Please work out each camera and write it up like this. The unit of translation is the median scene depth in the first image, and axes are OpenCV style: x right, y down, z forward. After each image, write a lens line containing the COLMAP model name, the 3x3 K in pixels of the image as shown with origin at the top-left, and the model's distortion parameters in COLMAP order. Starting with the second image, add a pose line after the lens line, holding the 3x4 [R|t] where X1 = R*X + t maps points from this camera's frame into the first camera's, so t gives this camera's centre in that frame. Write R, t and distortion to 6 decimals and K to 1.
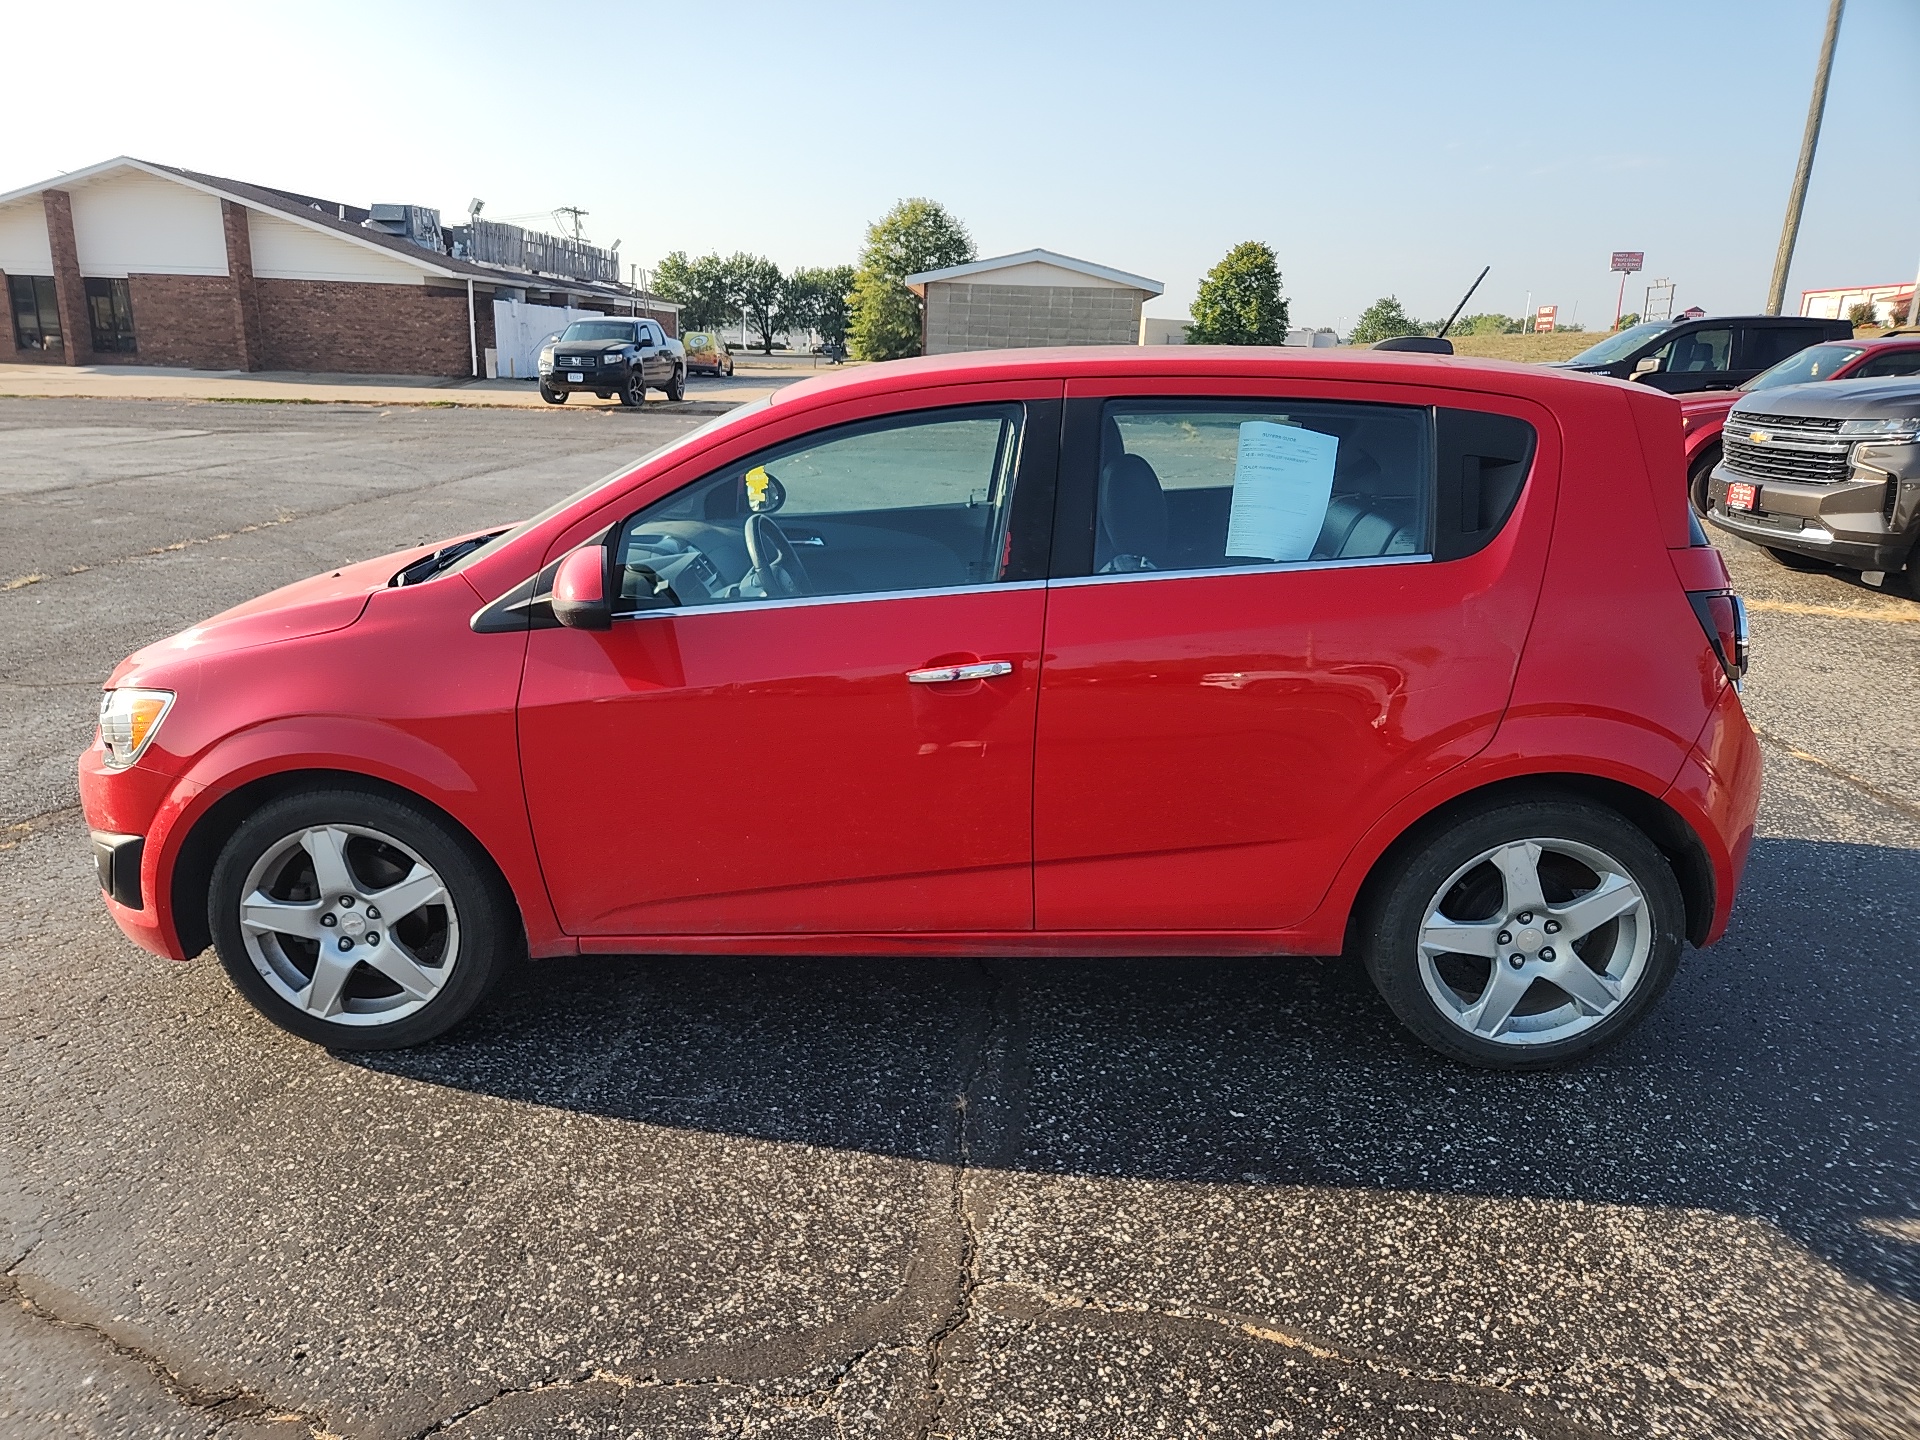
lens RADIAL K [[1292.8, 0, 960.0], [0, 1292.8, 720.0], [0, 0, 1]] dist [0.059555, -0.044187]
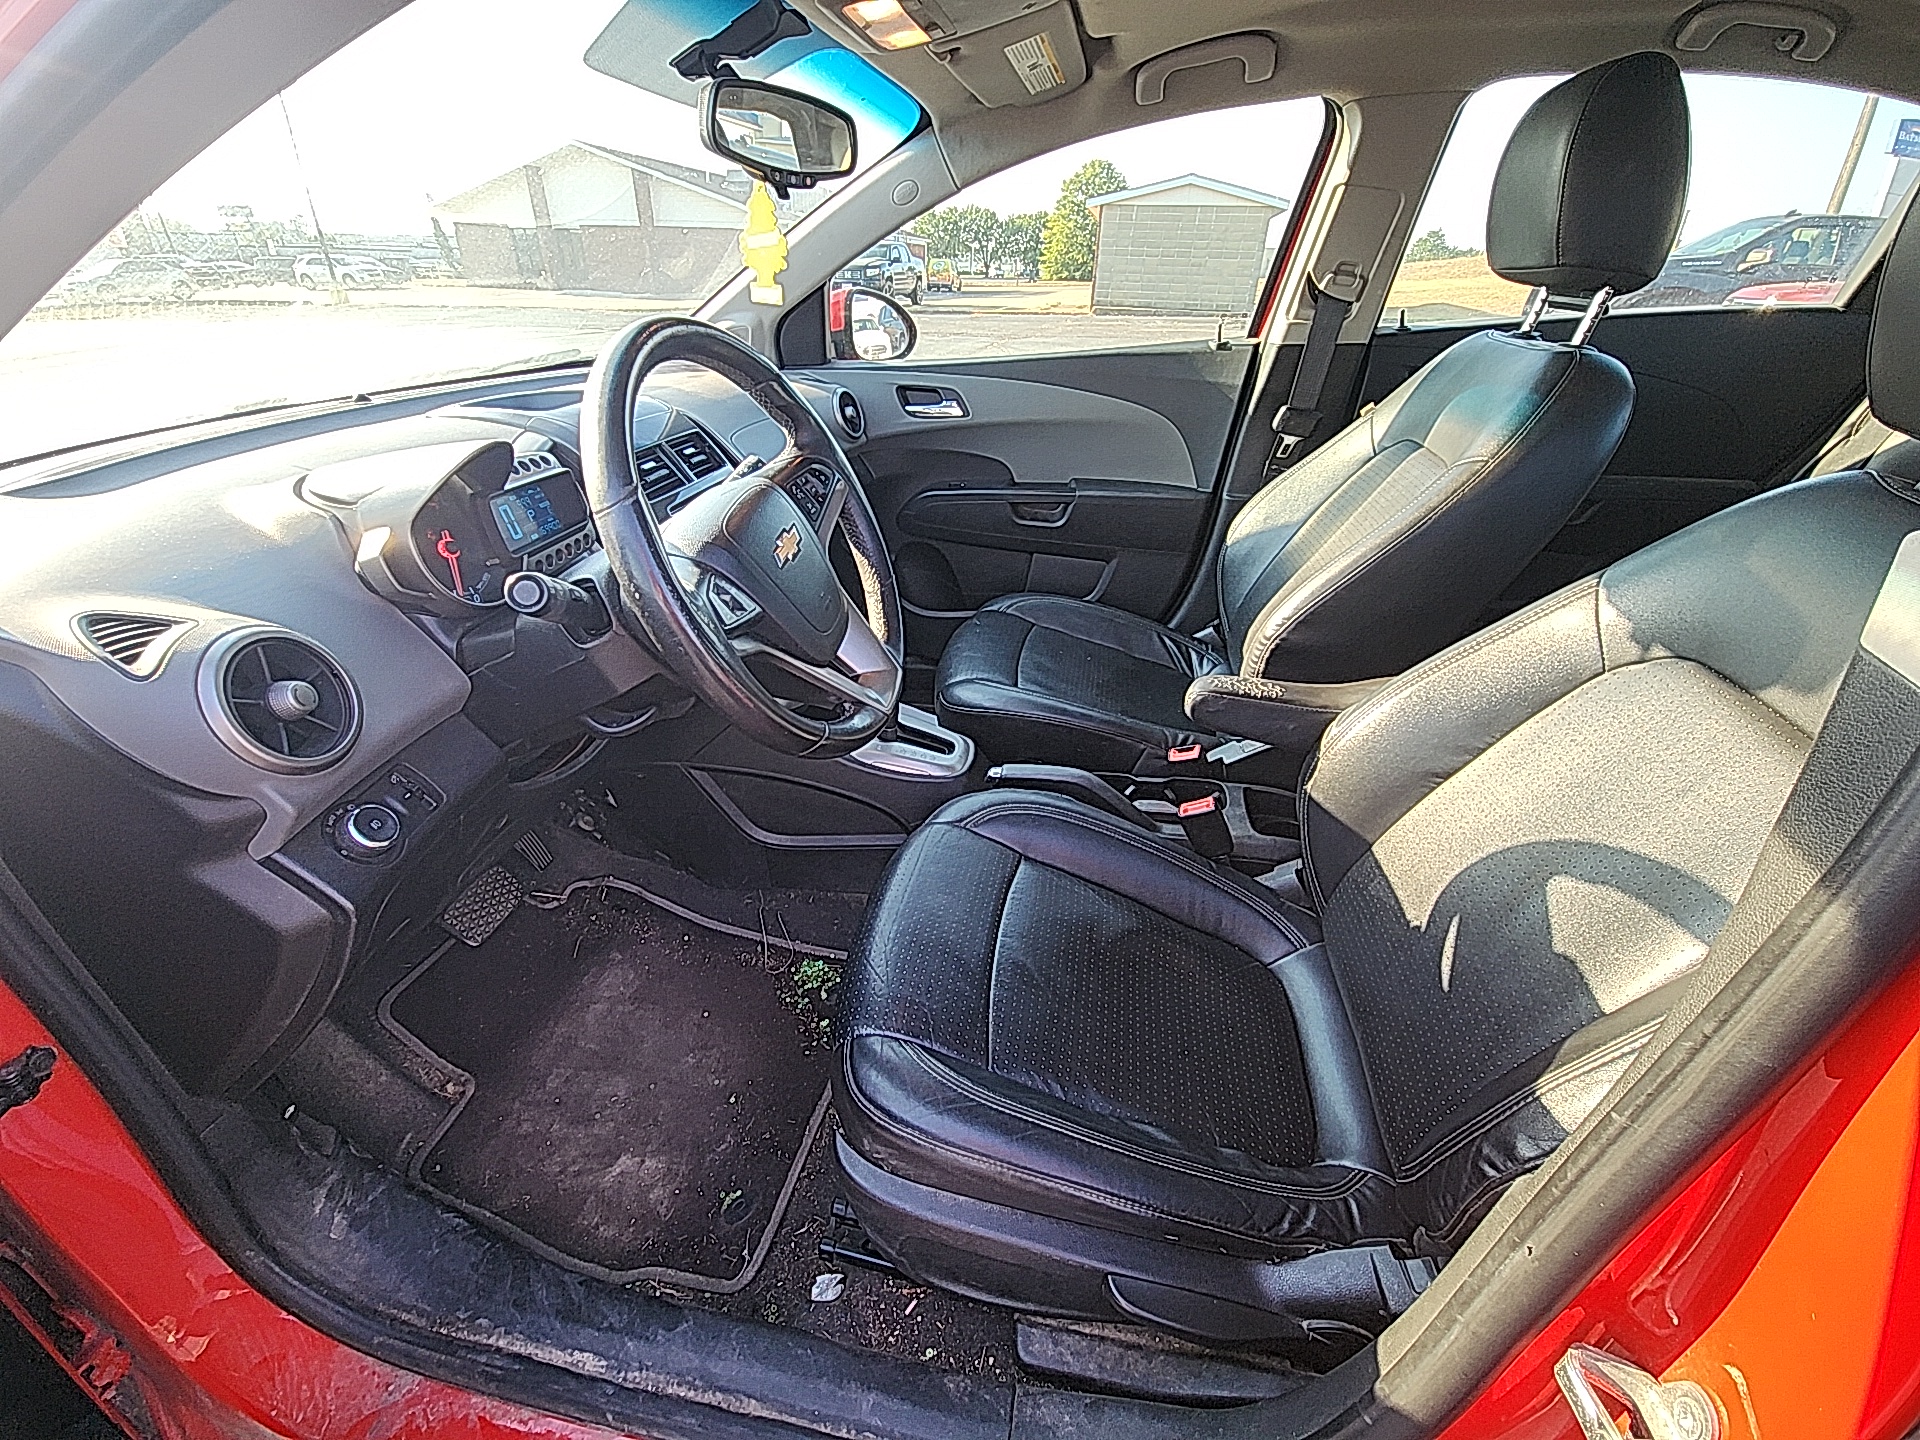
lens RADIAL K [[760.6, 0, 940.5], [0, 760.6, 710.4], [0, 0, 1]] dist [0.020326, -0.015189]
pose [[0.980587, 0.079978, -0.179032, -0.007492], [-0.035788, 0.970698, 0.237622, -0.015550], [0.192790, -0.226602, 0.954716, 0.113805]]
